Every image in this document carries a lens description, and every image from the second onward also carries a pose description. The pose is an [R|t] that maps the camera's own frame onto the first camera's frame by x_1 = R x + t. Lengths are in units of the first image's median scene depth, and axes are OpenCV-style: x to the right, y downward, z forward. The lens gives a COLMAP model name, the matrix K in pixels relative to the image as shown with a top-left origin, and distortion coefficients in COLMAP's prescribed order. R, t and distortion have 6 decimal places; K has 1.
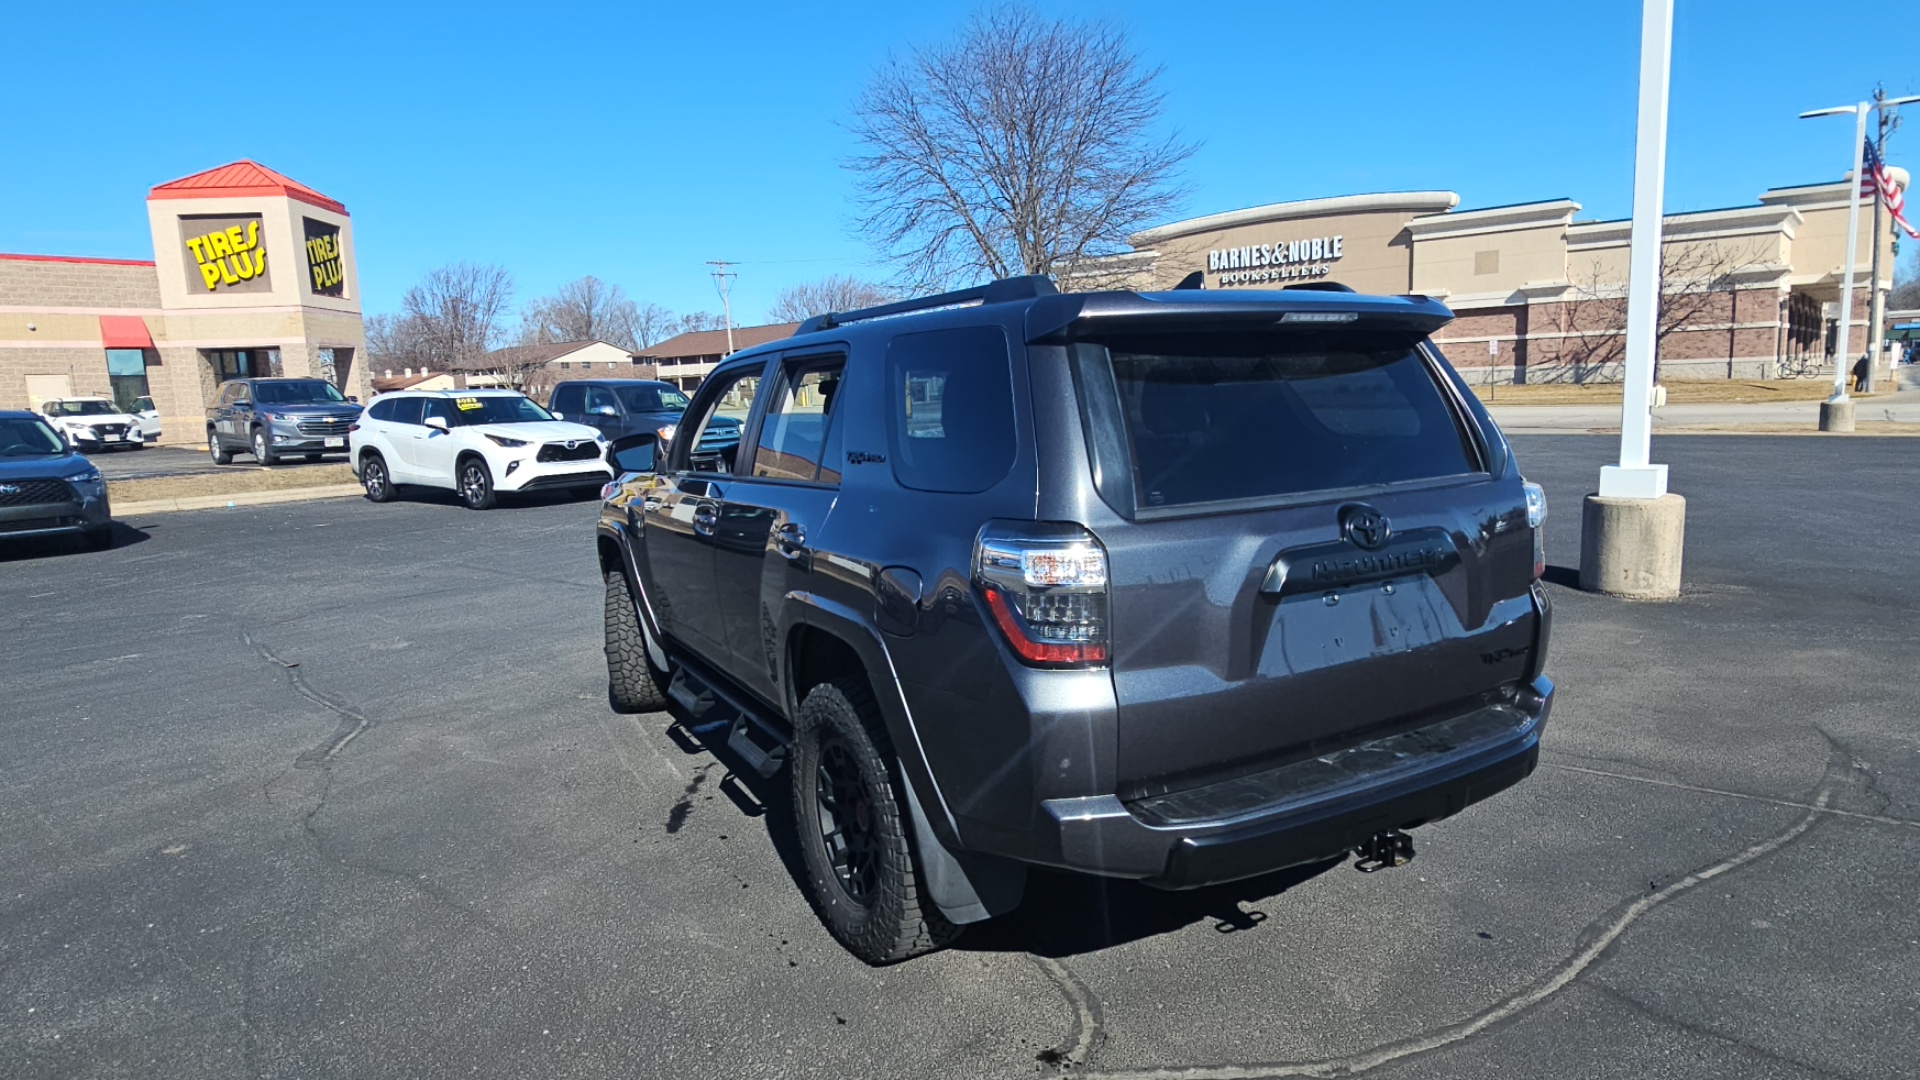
lens RADIAL K [[1108.4, 0, 981.8], [0, 1108.4, 542.4], [0, 0, 1]] dist [0.003335, -0.000296]
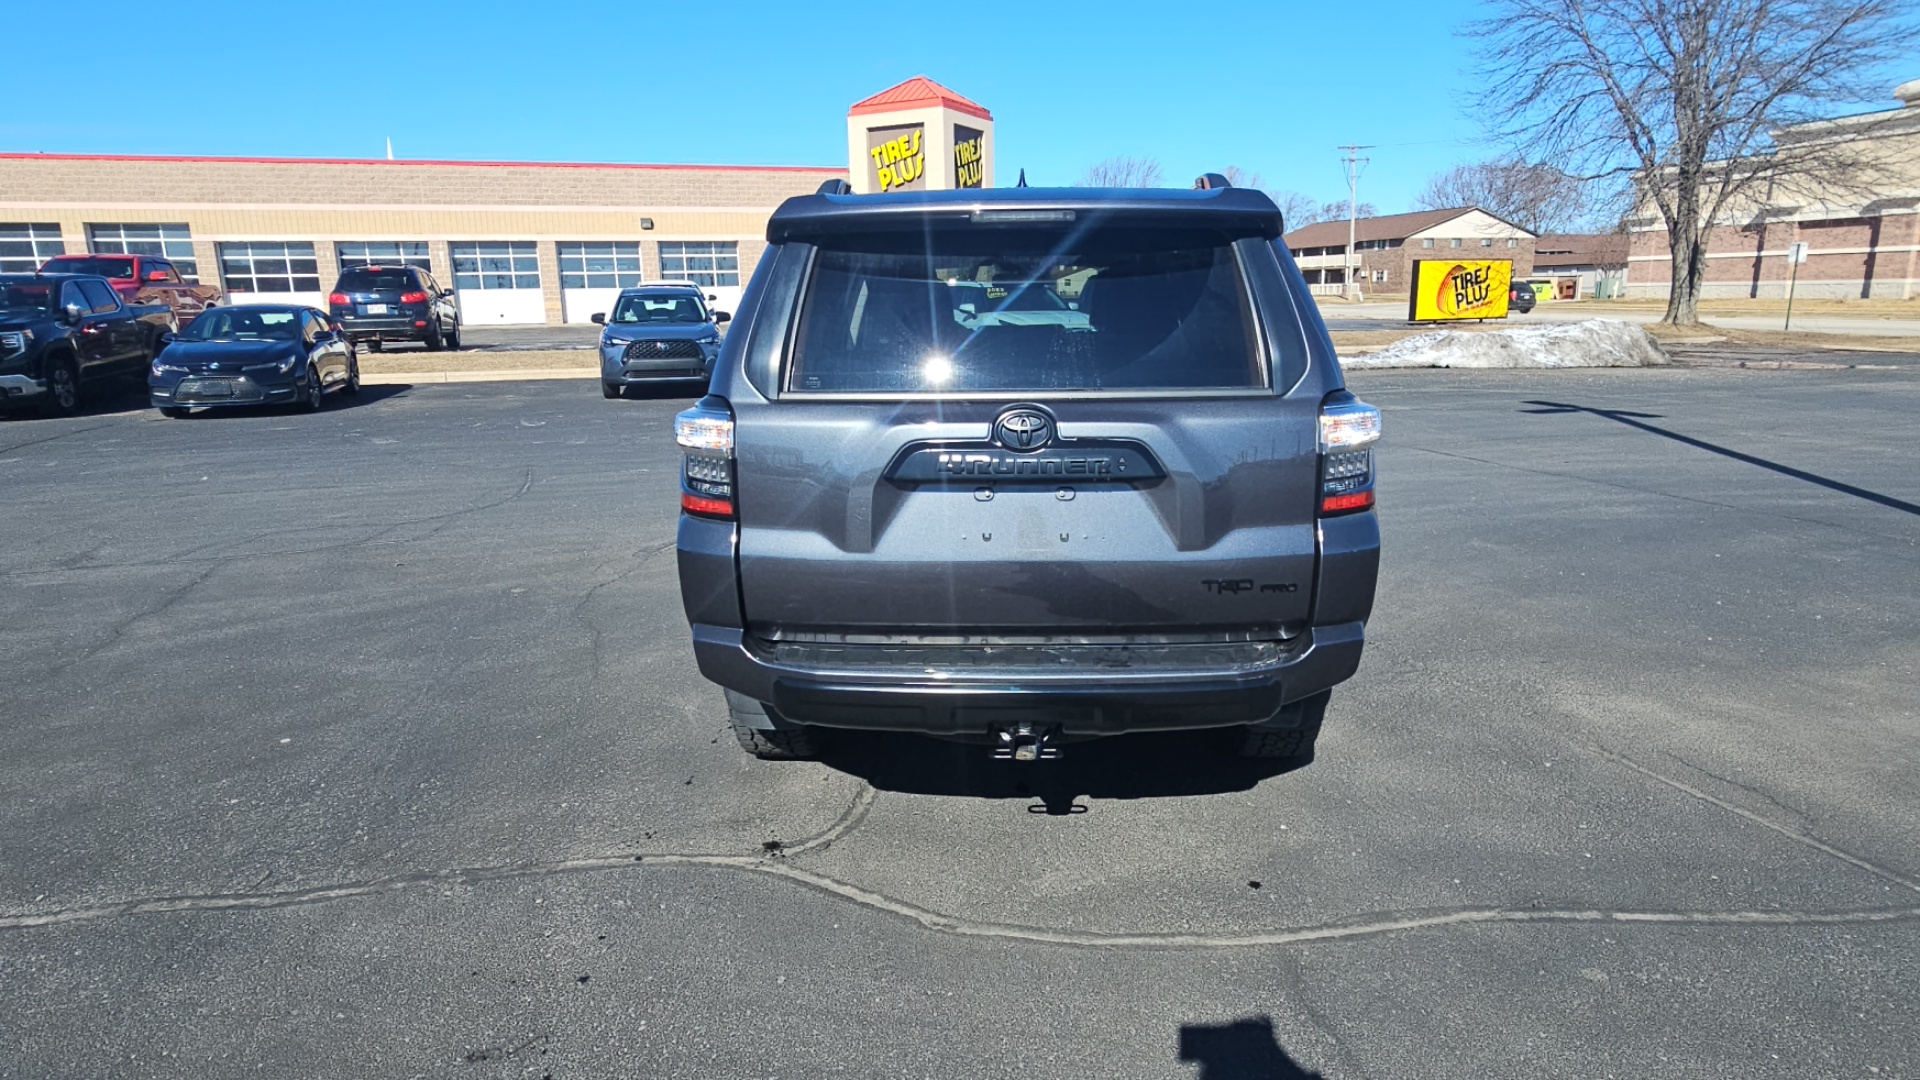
lens RADIAL K [[1114.0, 0, 988.8], [0, 1114.0, 544.1], [0, 0, 1]] dist [0.008797, -0.003514]
pose [[0.845765, 0.140424, -0.514745, 0.080200], [-0.091633, 0.988639, 0.119144, -0.002632], [0.525628, -0.053600, 0.849024, 0.010549]]
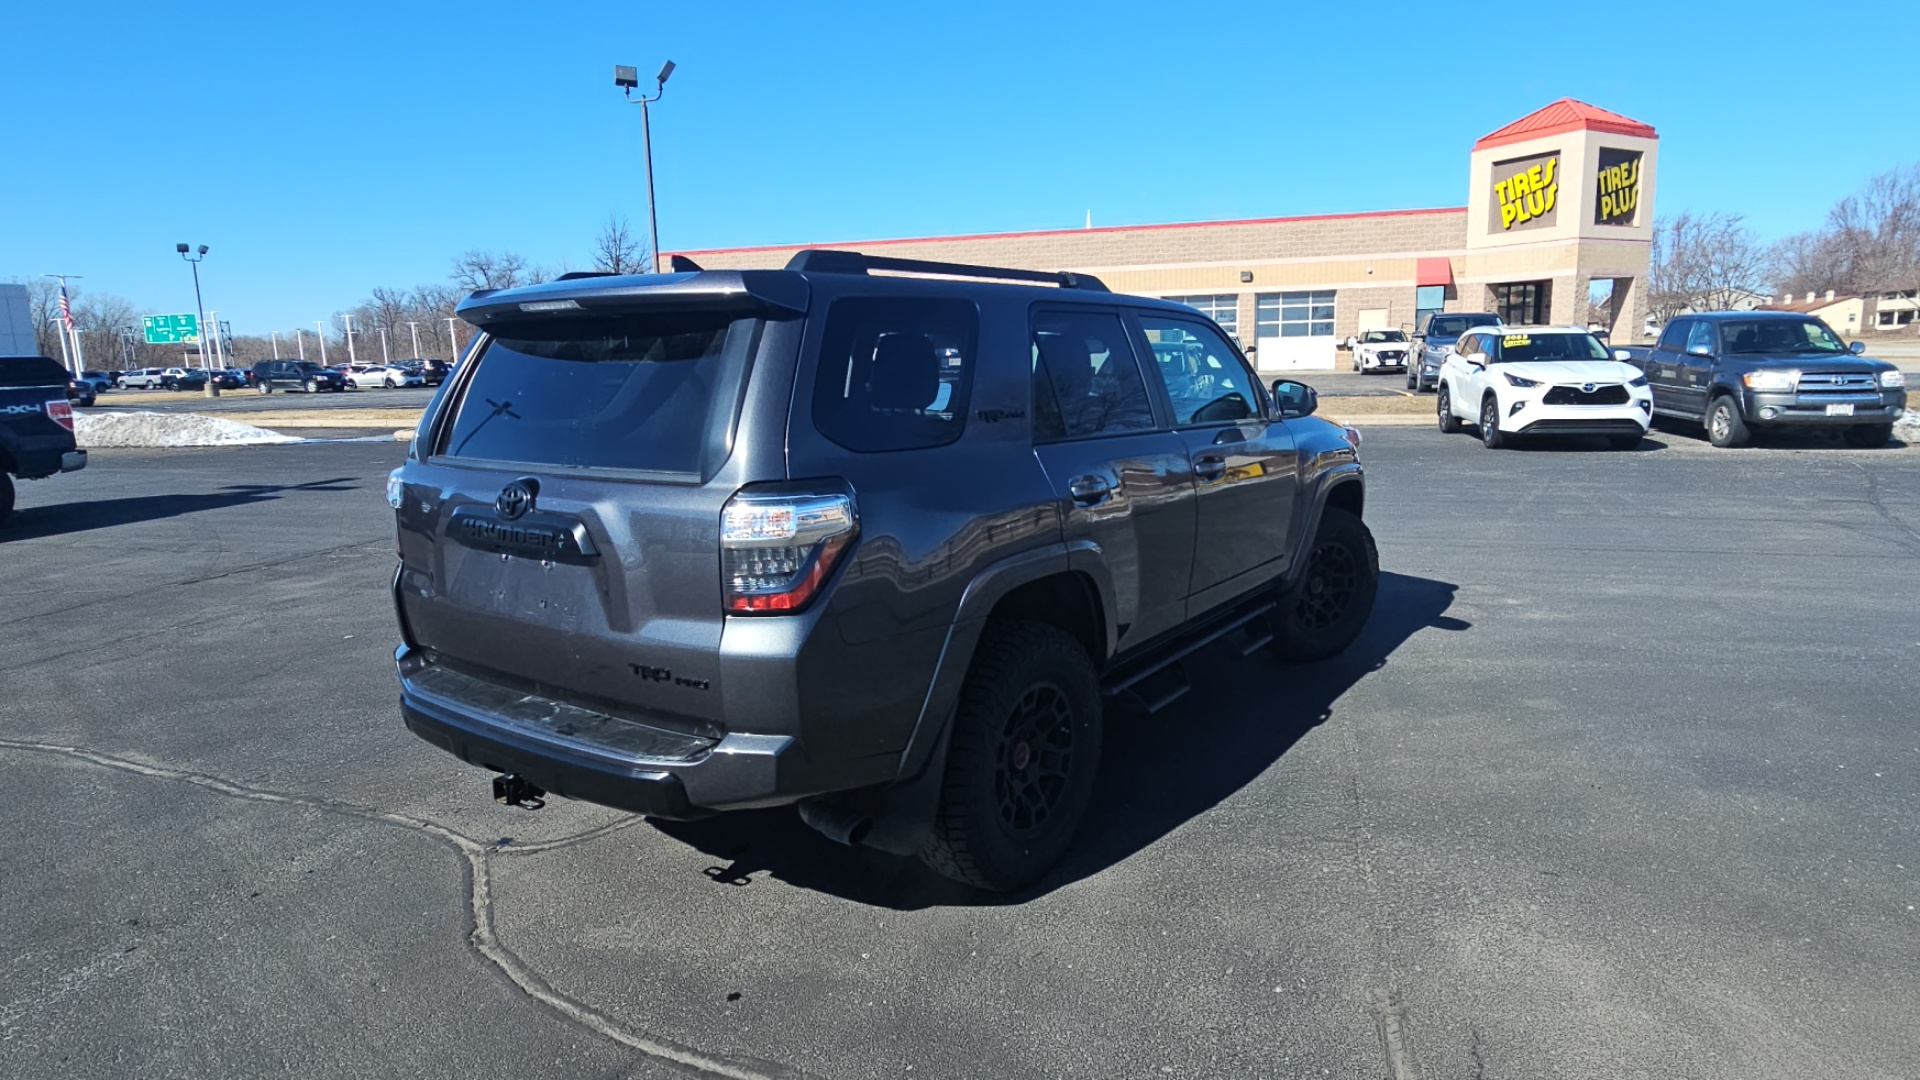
lens RADIAL K [[1114.0, 0, 988.8], [0, 1114.0, 544.1], [0, 0, 1]] dist [0.008797, -0.003514]
pose [[0.405061, 0.180075, -0.896381, 0.144240], [-0.120562, 0.982371, 0.142869, -0.017437], [0.906306, 0.050199, 0.419630, 0.090024]]
